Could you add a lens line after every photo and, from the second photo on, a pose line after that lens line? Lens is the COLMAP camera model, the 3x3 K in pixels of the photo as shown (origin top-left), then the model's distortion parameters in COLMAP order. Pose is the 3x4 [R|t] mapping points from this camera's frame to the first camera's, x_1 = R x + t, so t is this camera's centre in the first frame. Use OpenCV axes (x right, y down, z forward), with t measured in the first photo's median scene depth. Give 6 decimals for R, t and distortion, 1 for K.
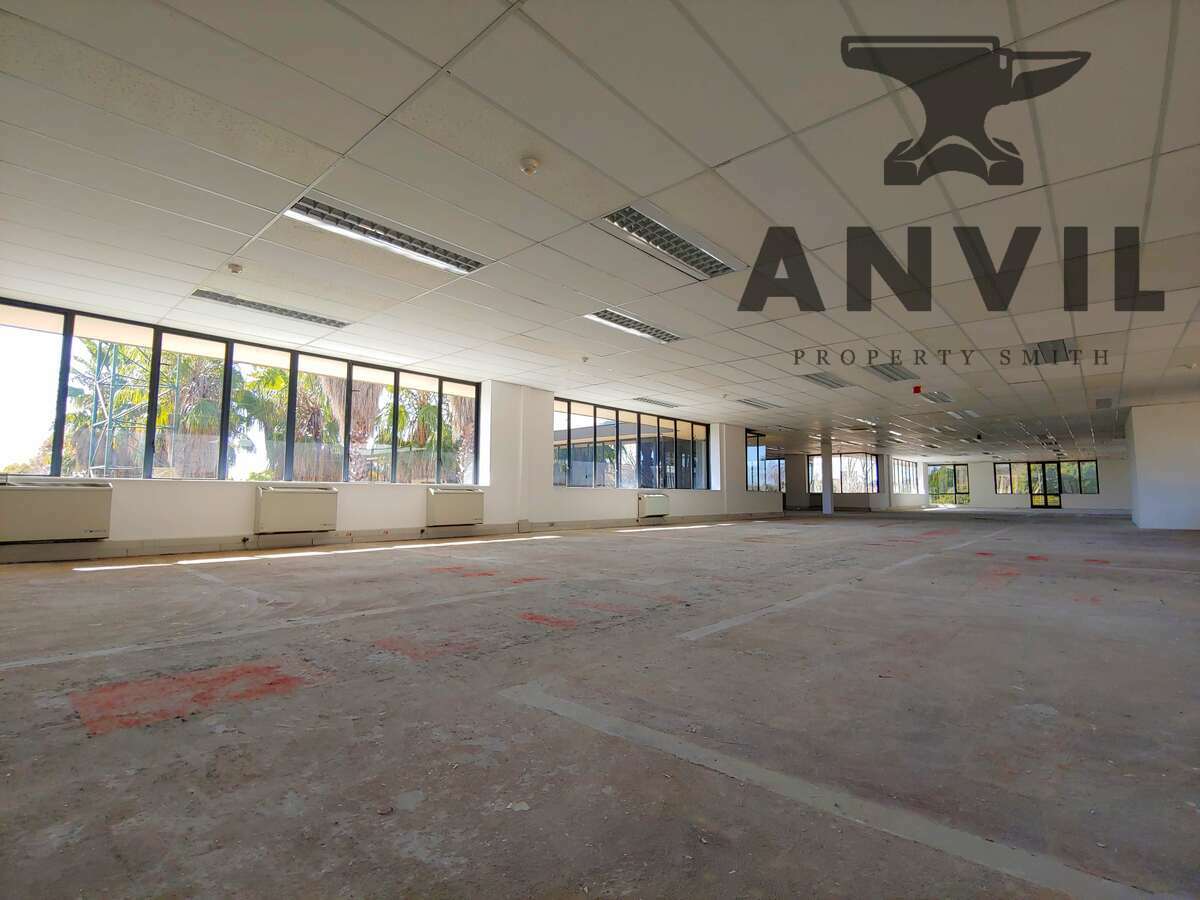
lens RADIAL K [[570.1, 0, 600.4], [0, 570.1, 449.7], [0, 0, 1]] dist [-0.014986, -0.000374]
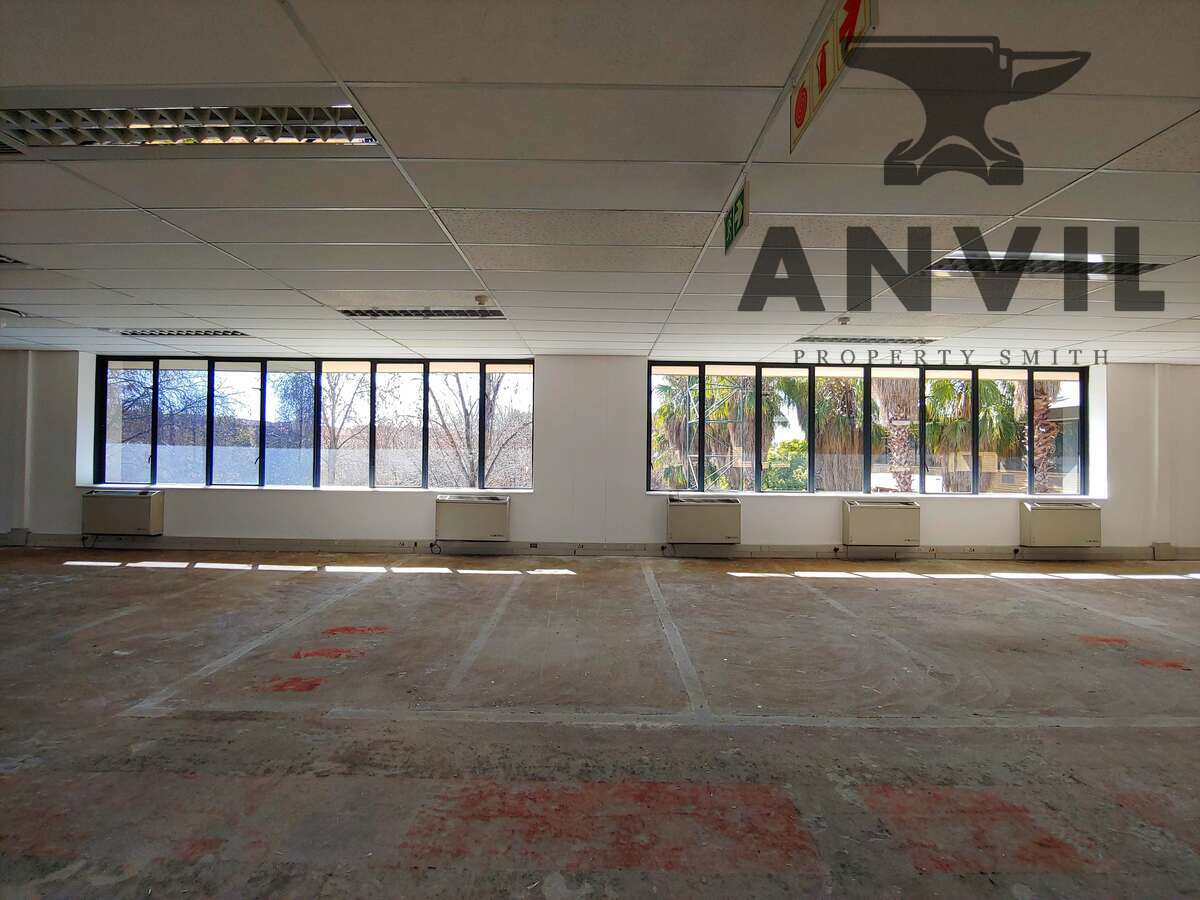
lens RADIAL K [[570.1, 0, 602.5], [0, 570.1, 447.4], [0, 0, 1]] dist [-0.014986, -0.000374]
pose [[0.667323, -0.005734, -0.744746, -0.087971], [0.057066, 0.997424, 0.043453, -0.090355], [0.742579, -0.071497, 0.665931, -0.043760]]
